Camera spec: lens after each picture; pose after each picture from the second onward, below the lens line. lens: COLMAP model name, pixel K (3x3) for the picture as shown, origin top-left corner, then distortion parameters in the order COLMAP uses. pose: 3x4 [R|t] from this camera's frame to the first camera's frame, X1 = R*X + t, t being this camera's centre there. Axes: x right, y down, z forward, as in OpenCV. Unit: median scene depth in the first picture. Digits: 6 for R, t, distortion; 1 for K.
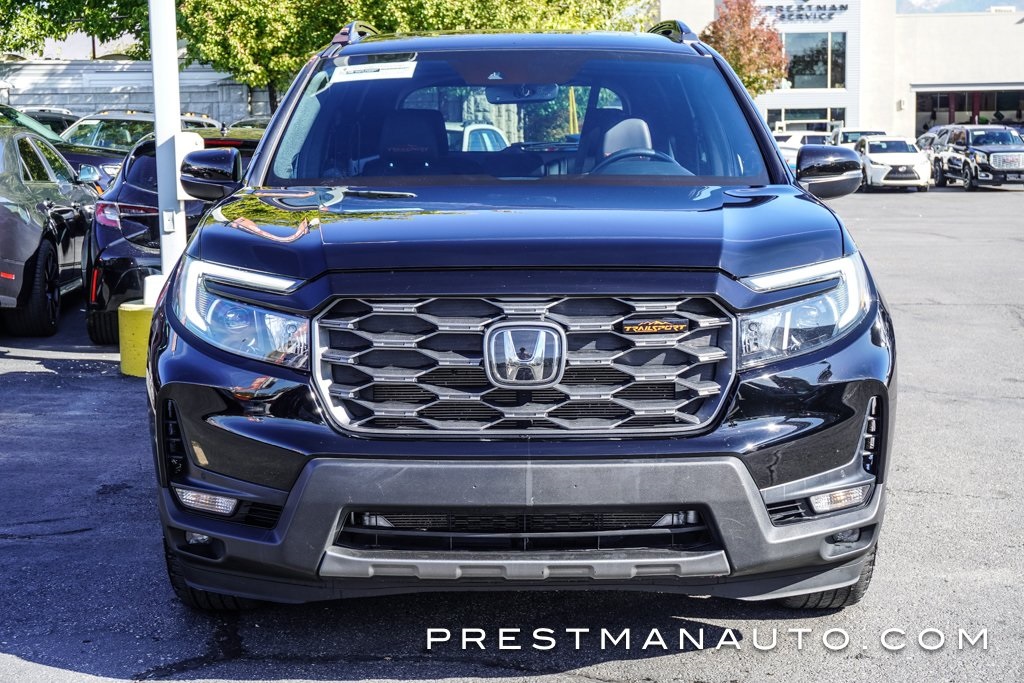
lens RADIAL K [[1555.1, 0, 514.4], [0, 1555.1, 340.2], [0, 0, 1]] dist [0.009364, 0.000000]
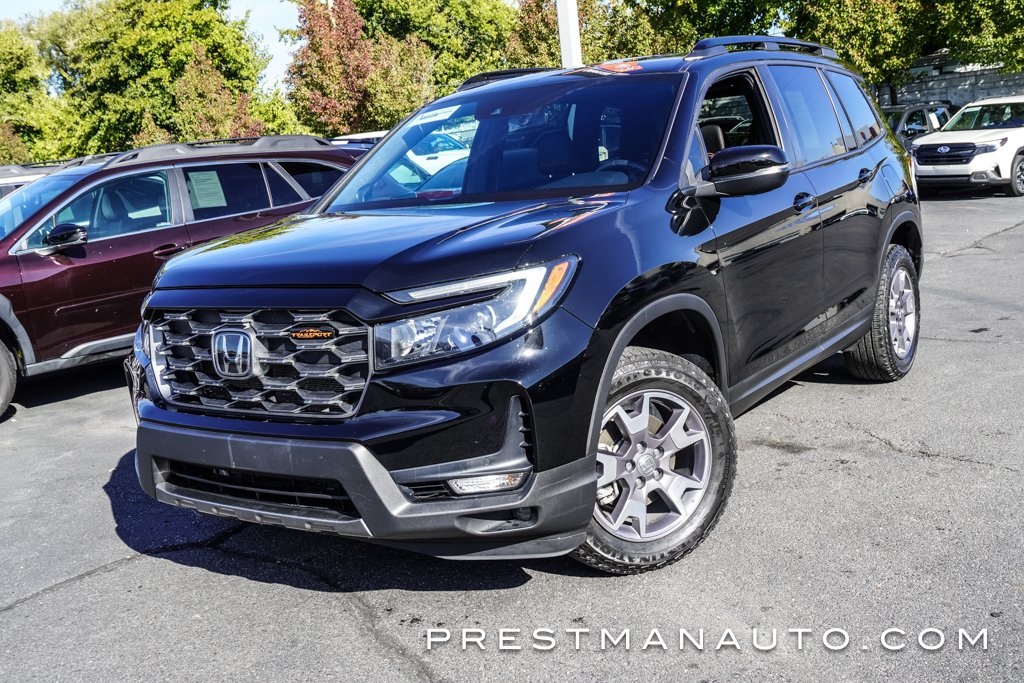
lens RADIAL K [[1074.0, 0, 463.6], [0, 1074.0, 323.4], [0, 0, 1]] dist [0.019630, 0.000000]
pose [[0.816568, 0.012612, -0.577112, 0.118951], [0.016054, 0.998878, 0.044544, -0.009242], [0.577027, -0.045638, 0.815449, 0.064836]]
